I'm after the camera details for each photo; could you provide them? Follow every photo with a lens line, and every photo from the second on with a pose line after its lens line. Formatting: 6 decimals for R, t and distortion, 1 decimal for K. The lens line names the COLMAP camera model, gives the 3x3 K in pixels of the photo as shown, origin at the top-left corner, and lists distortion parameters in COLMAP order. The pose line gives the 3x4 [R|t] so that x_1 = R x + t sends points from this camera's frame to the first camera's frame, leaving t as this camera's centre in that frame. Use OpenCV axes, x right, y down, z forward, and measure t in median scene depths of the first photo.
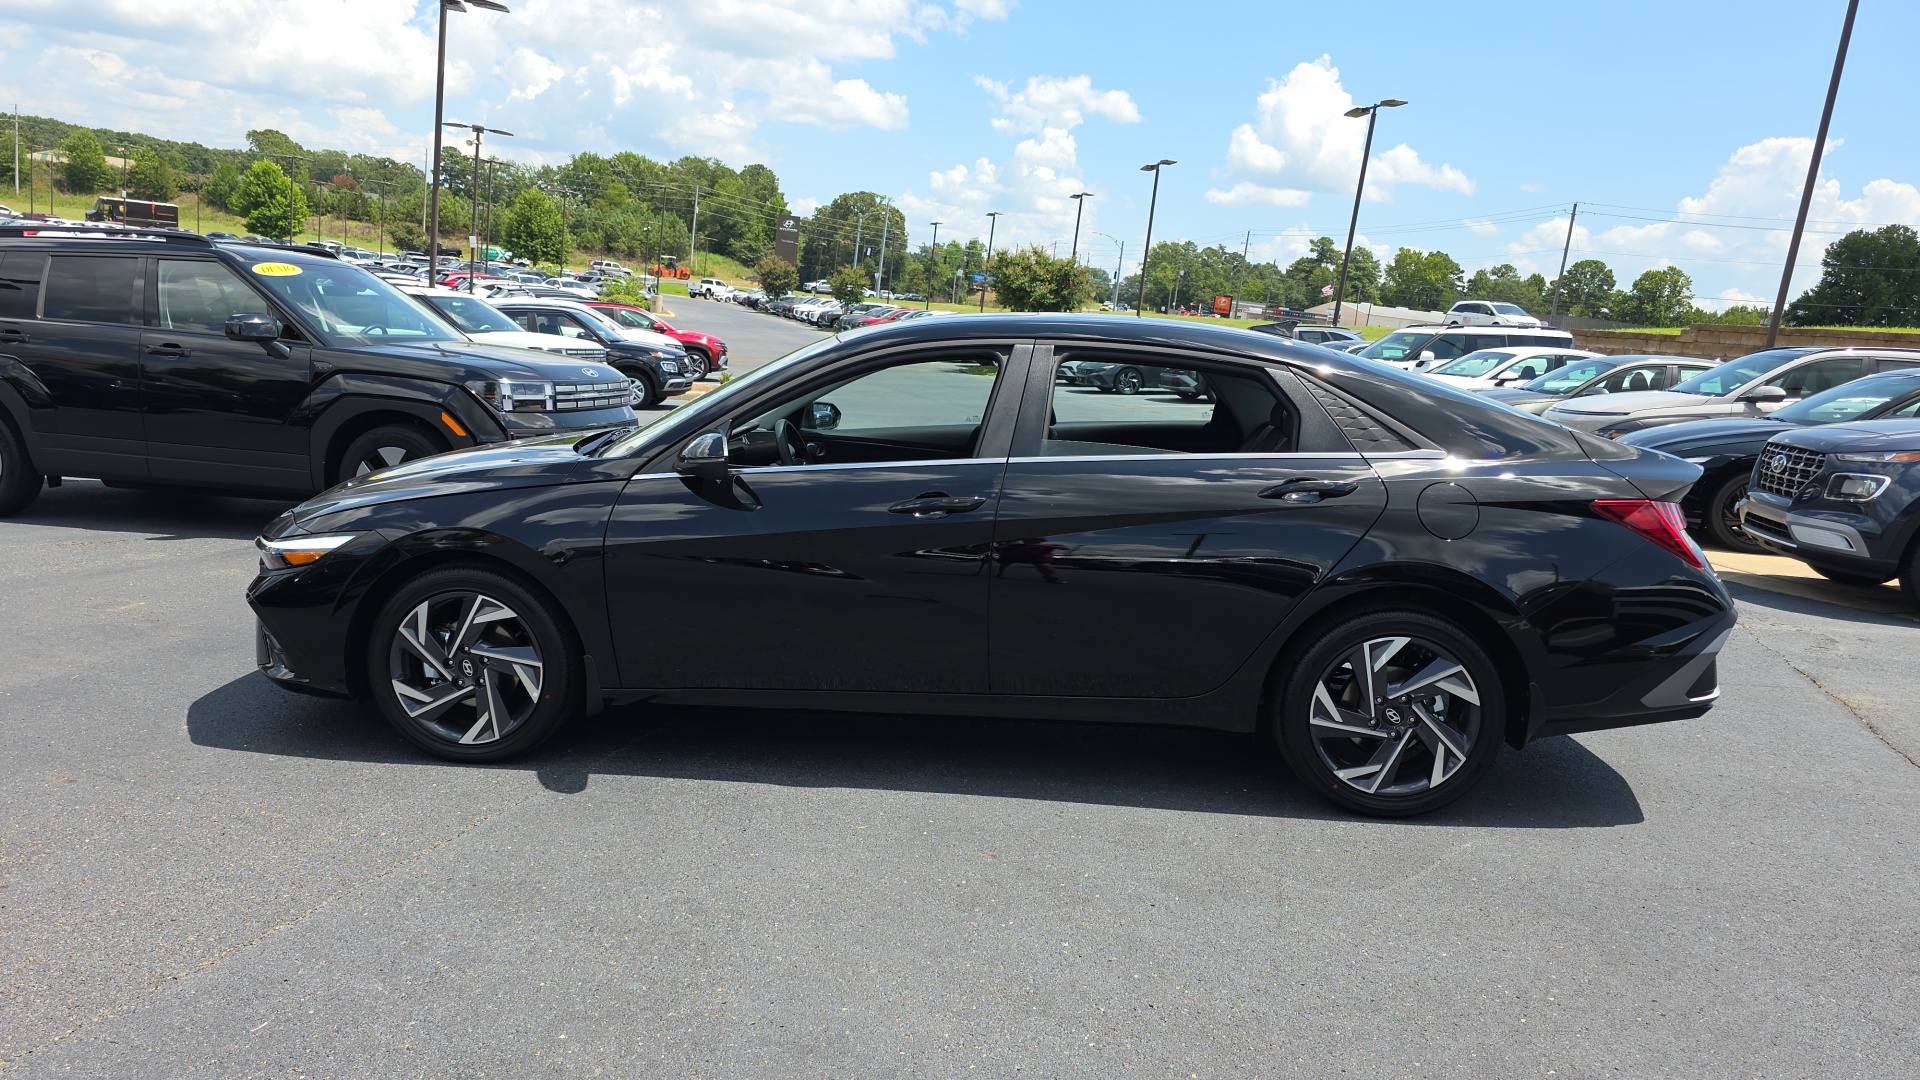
lens RADIAL K [[1282.9, 0, 948.0], [0, 1282.9, 564.5], [0, 0, 1]] dist [0.041024, -0.039913]
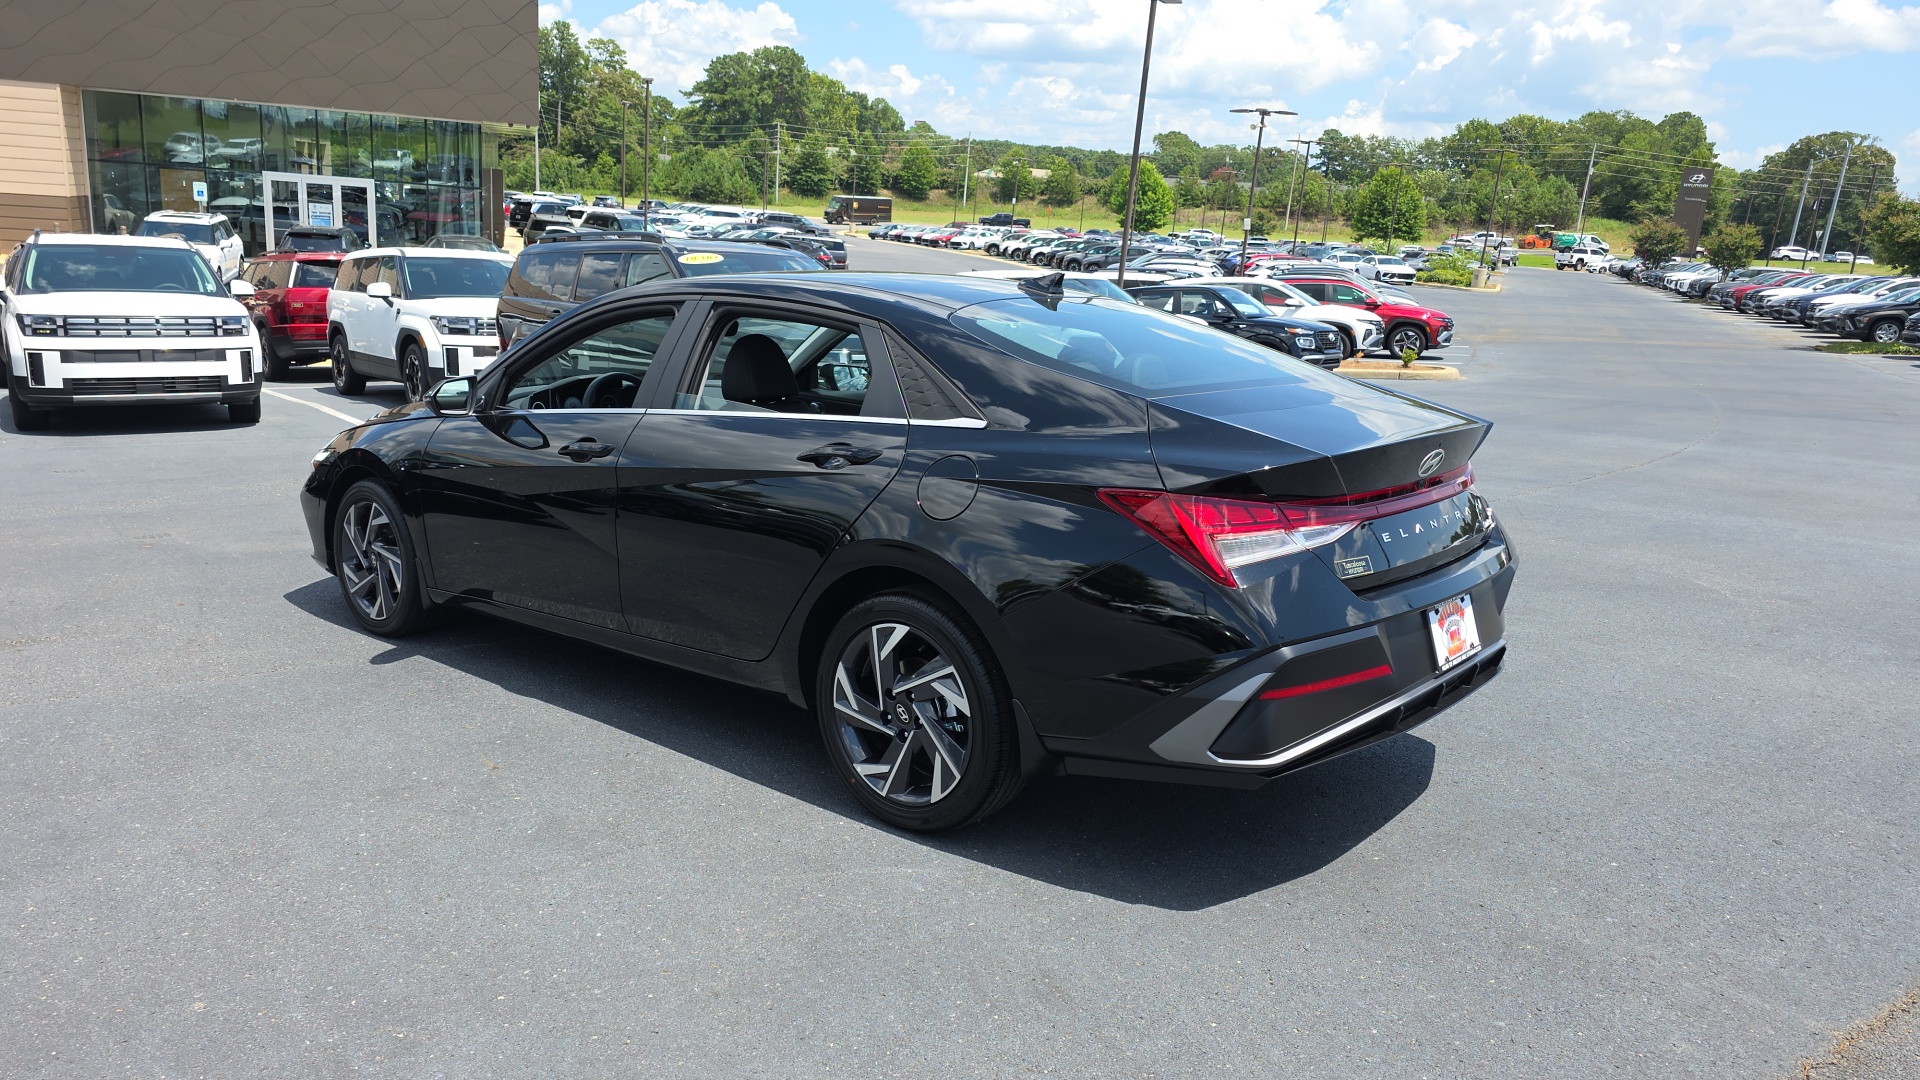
lens RADIAL K [[1295.6, 0, 934.4], [0, 1295.6, 554.3], [0, 0, 1]] dist [0.068276, -0.076148]
pose [[0.798085, 0.096502, -0.594766, 0.345006], [-0.093712, 0.994960, 0.035687, -0.009761], [0.595212, 0.027256, 0.803106, 0.116022]]
